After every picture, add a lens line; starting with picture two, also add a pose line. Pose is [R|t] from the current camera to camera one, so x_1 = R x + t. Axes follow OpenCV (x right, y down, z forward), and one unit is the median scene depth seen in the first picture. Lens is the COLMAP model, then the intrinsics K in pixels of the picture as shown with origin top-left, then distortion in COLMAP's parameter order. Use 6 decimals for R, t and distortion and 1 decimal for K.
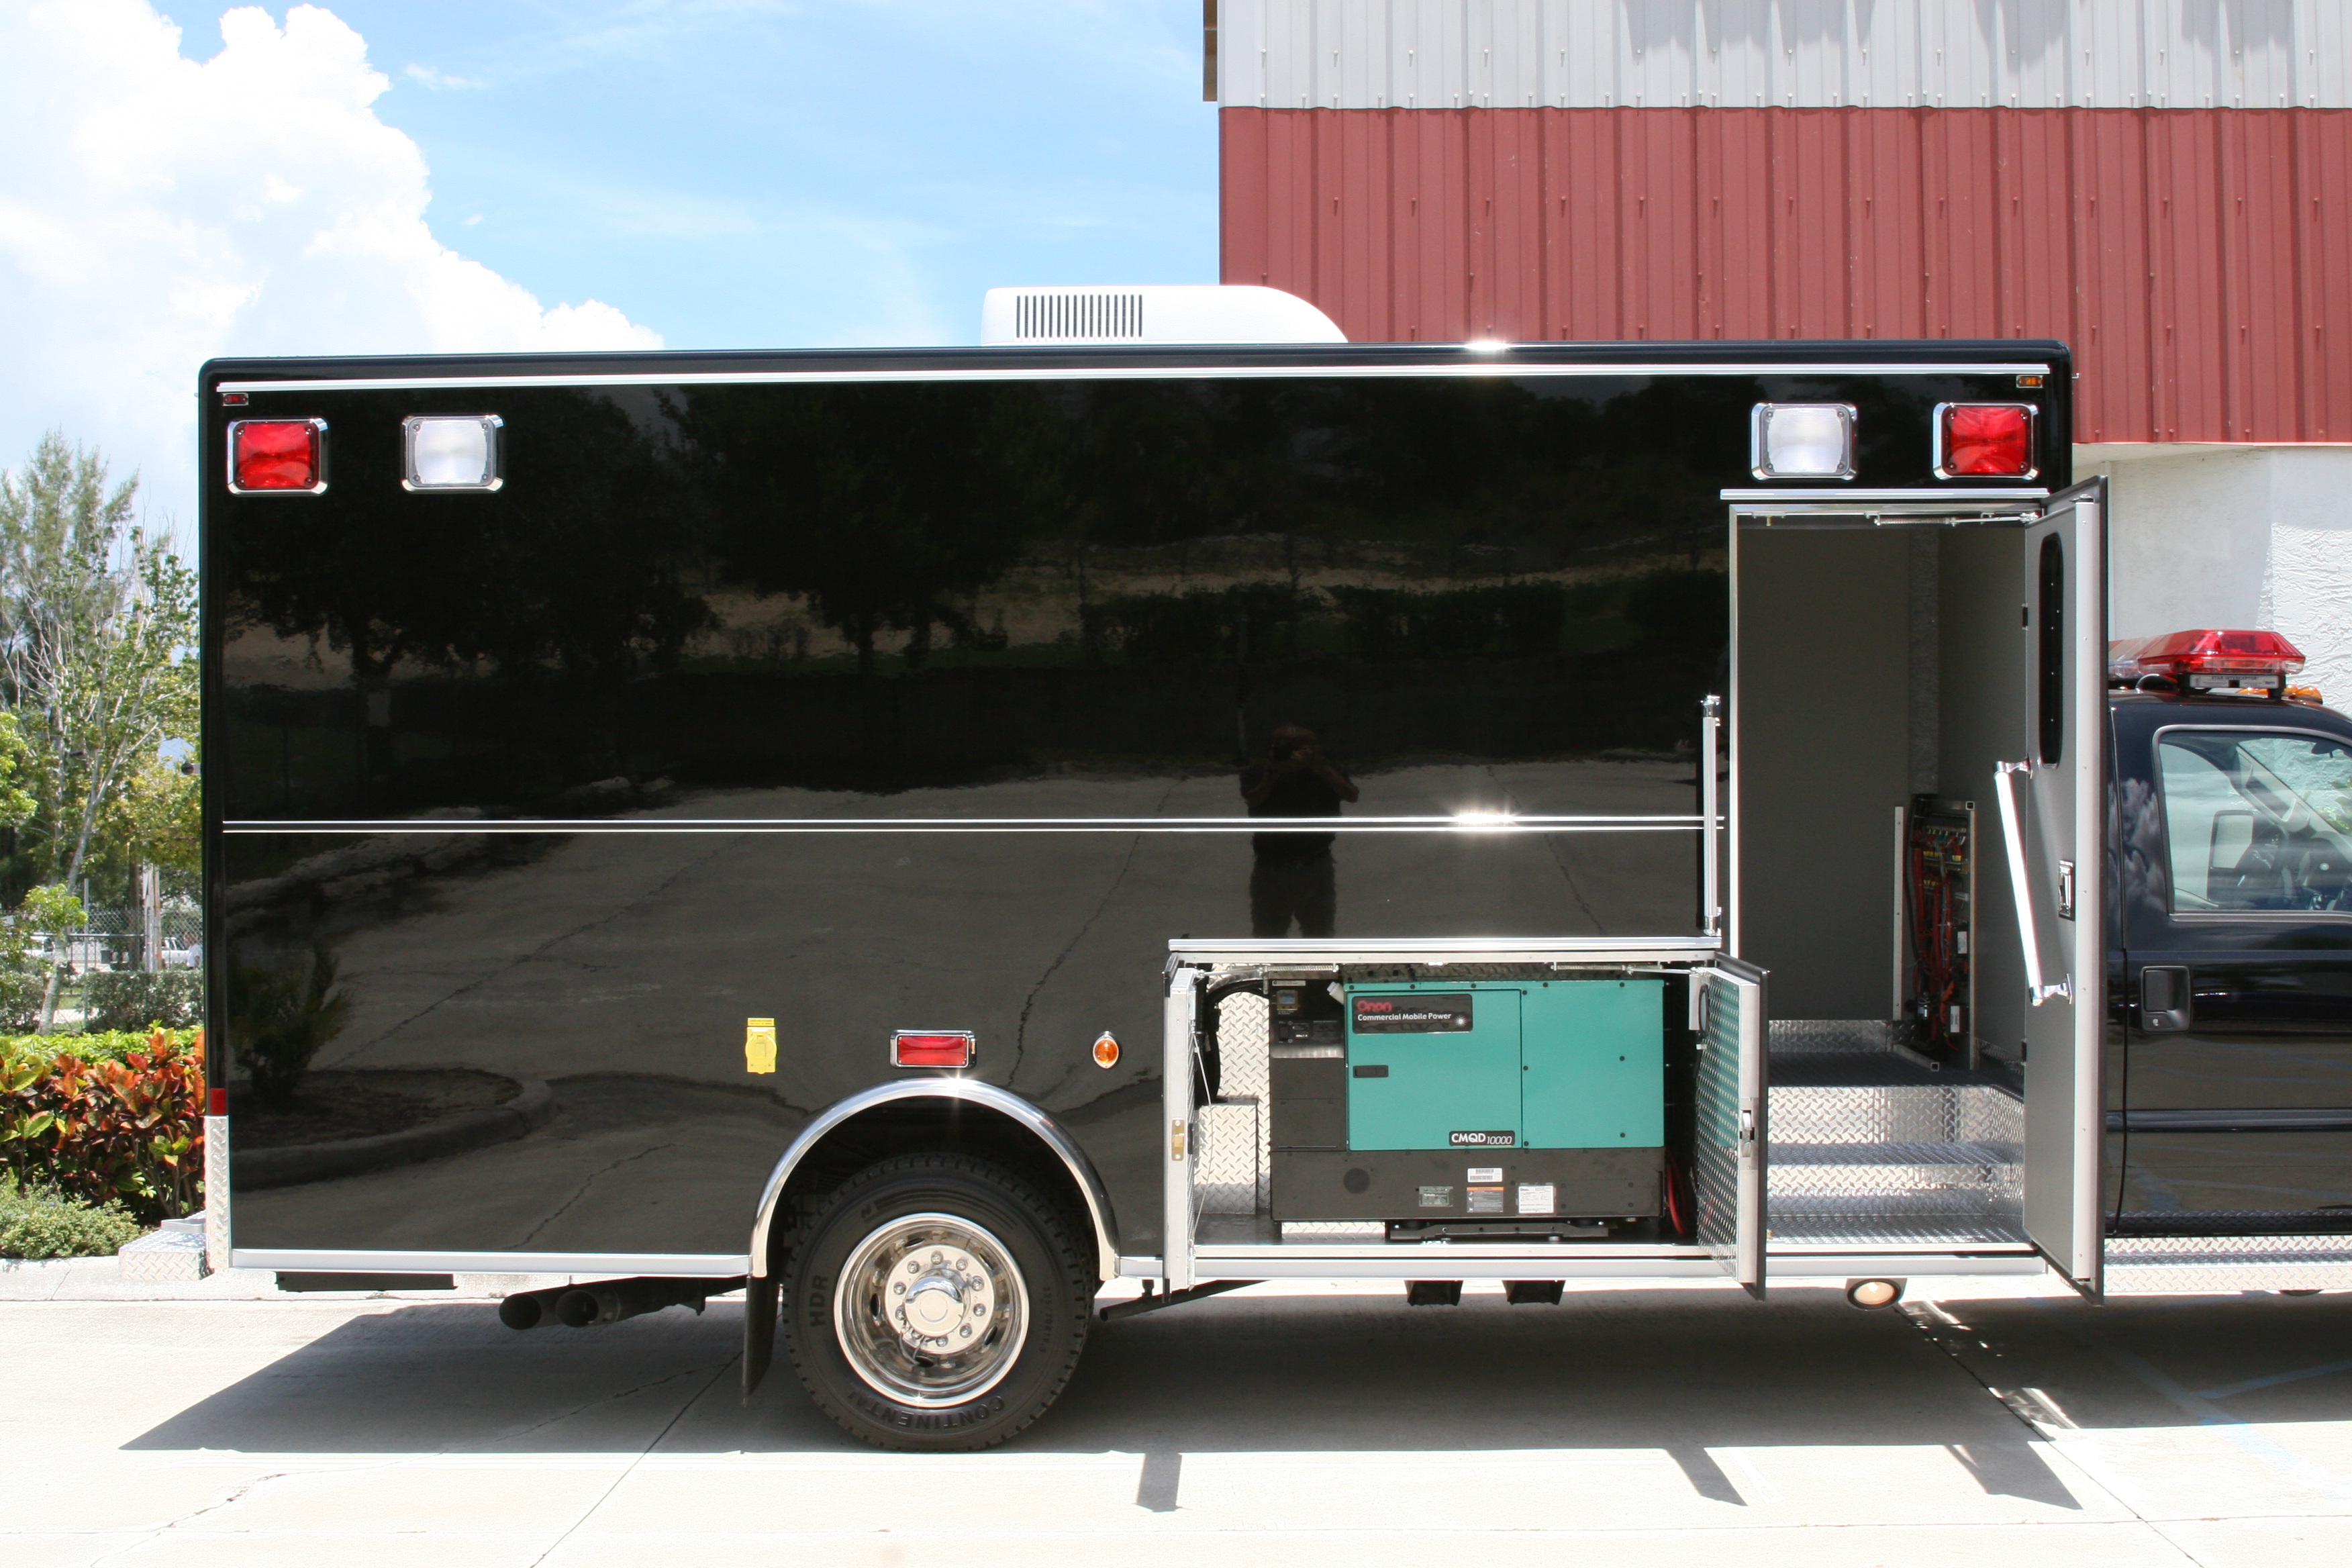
lens RADIAL K [[3314.9, 0, 1176.0], [0, 3314.9, 784.0], [0, 0, 1]] dist [-0.084776, -0.032436]
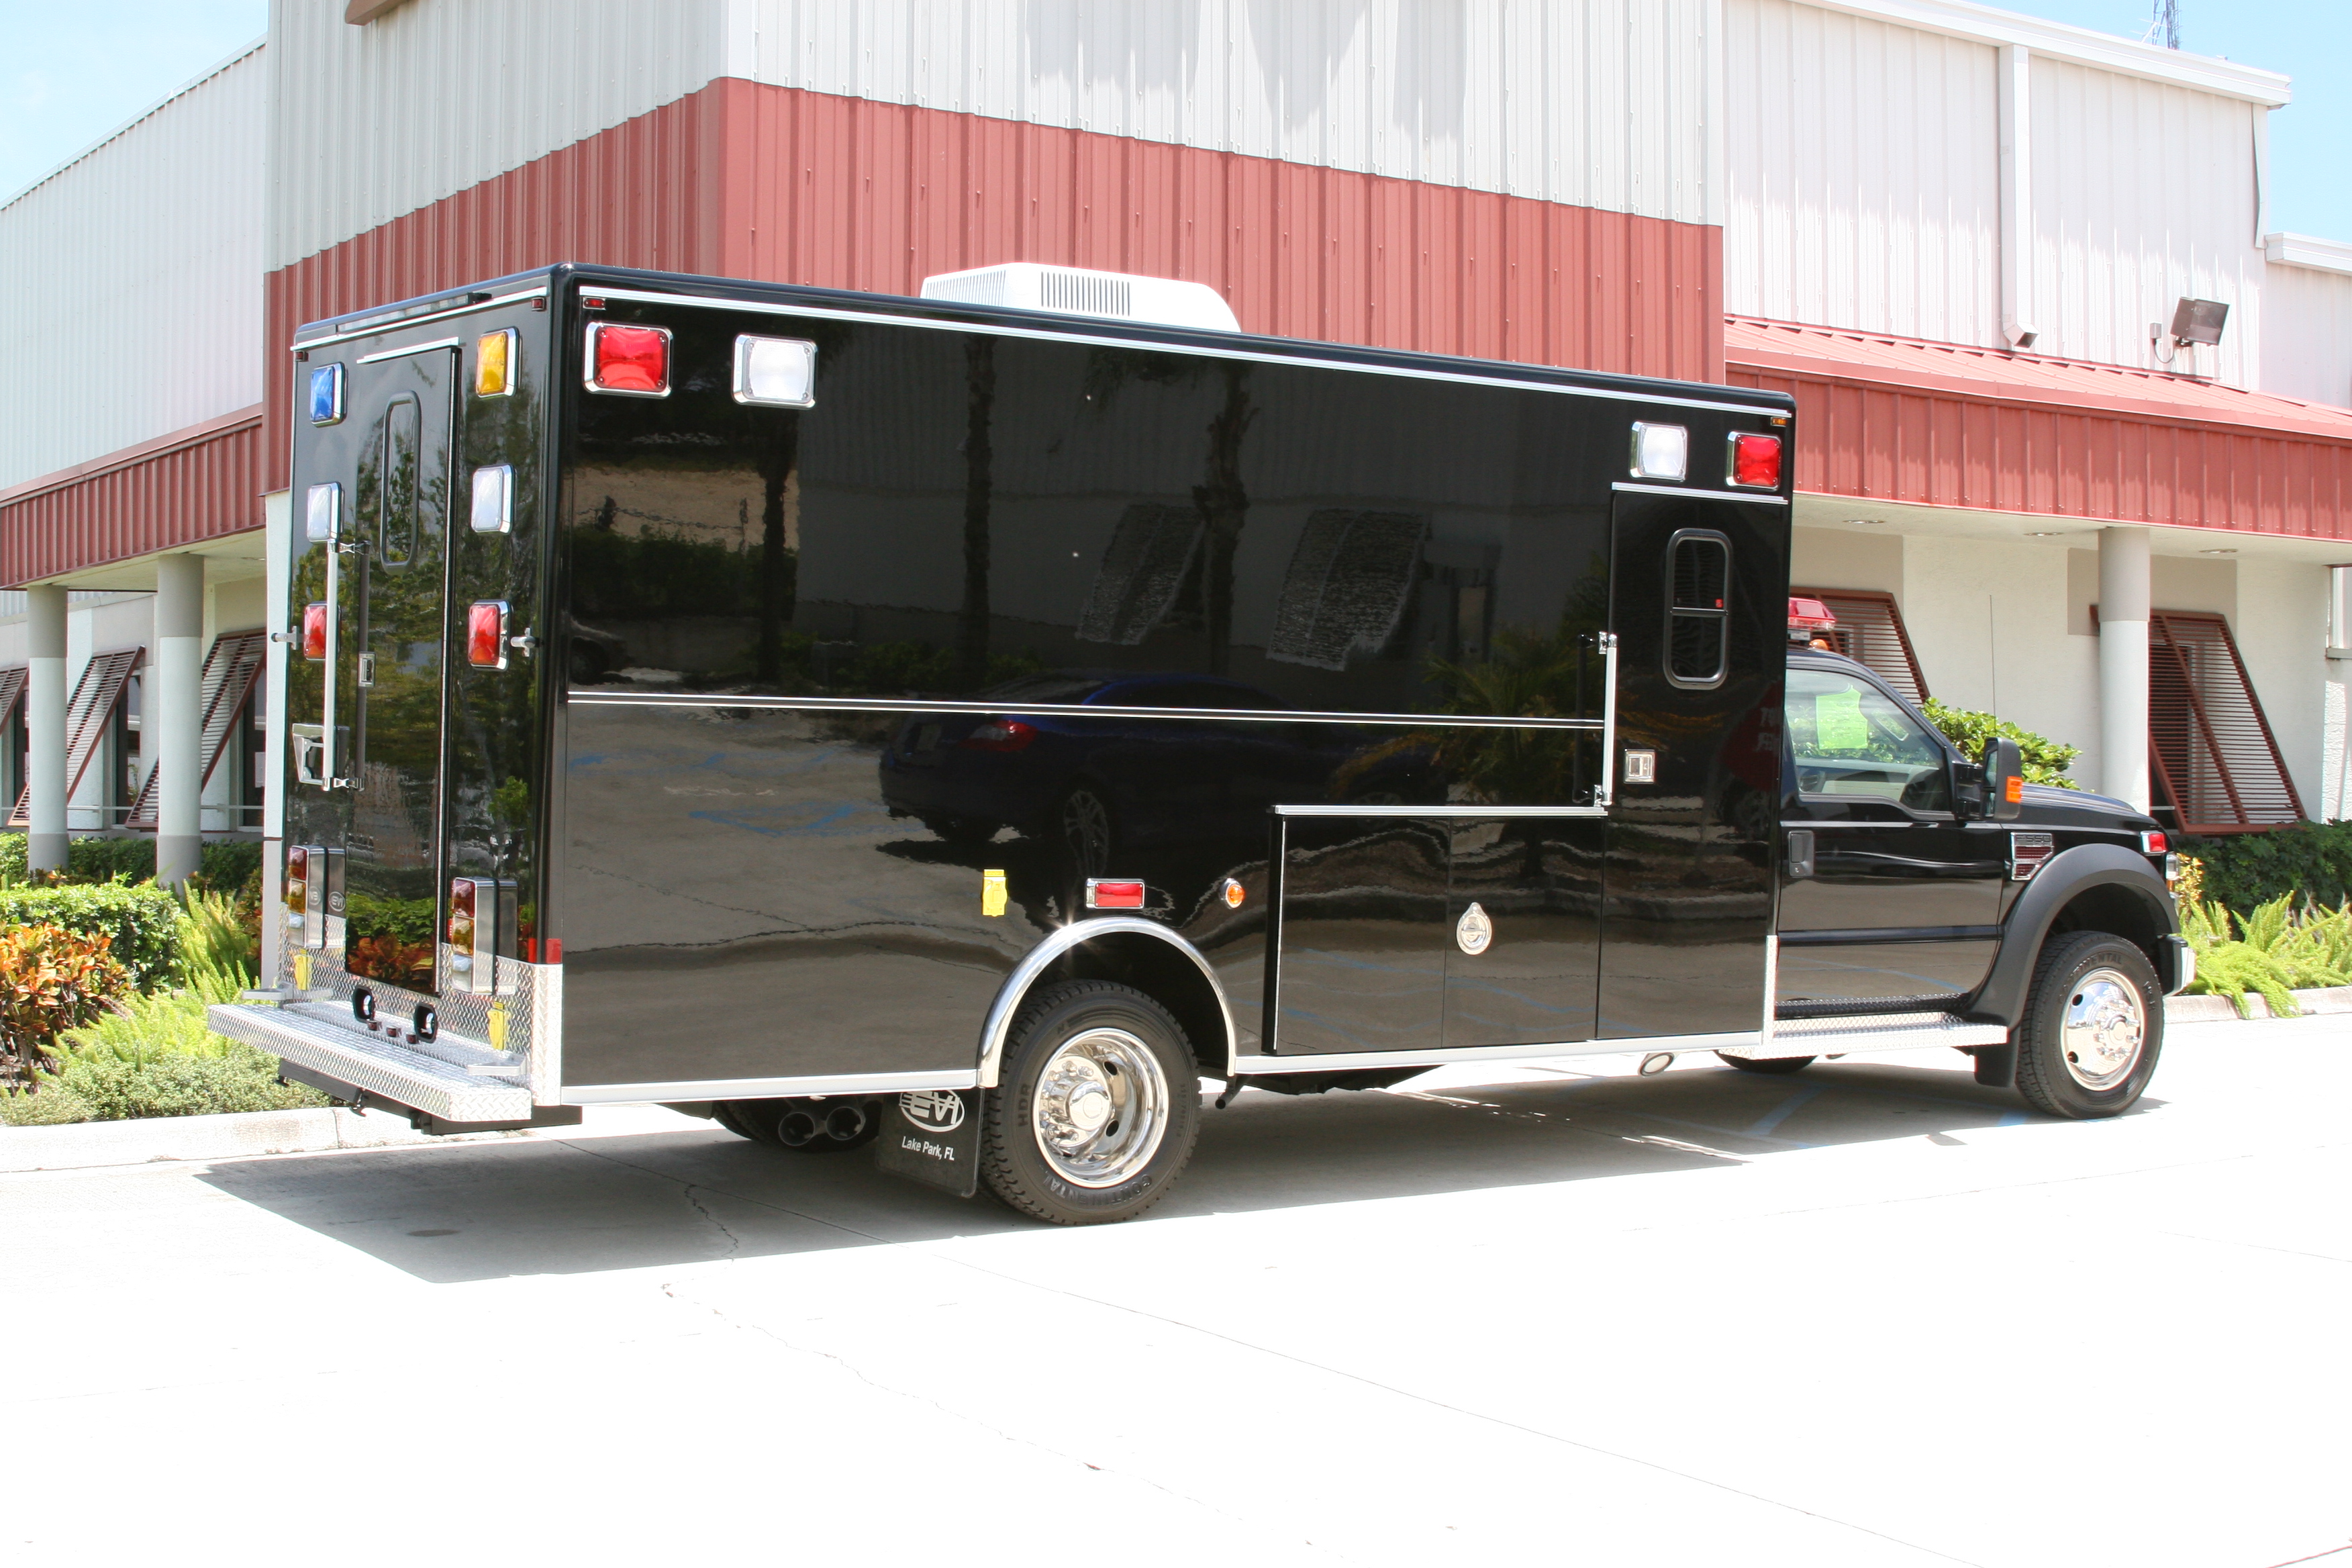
lens RADIAL K [[3196.0, 0, 1176.0], [0, 3196.0, 784.0], [0, 0, 1]] dist [-0.133963, -0.021734]
pose [[0.808709, 0.012706, 0.588072, -0.745788], [-0.032665, 0.999194, 0.023332, 0.010945], [-0.587301, -0.038078, 0.808472, 0.033078]]
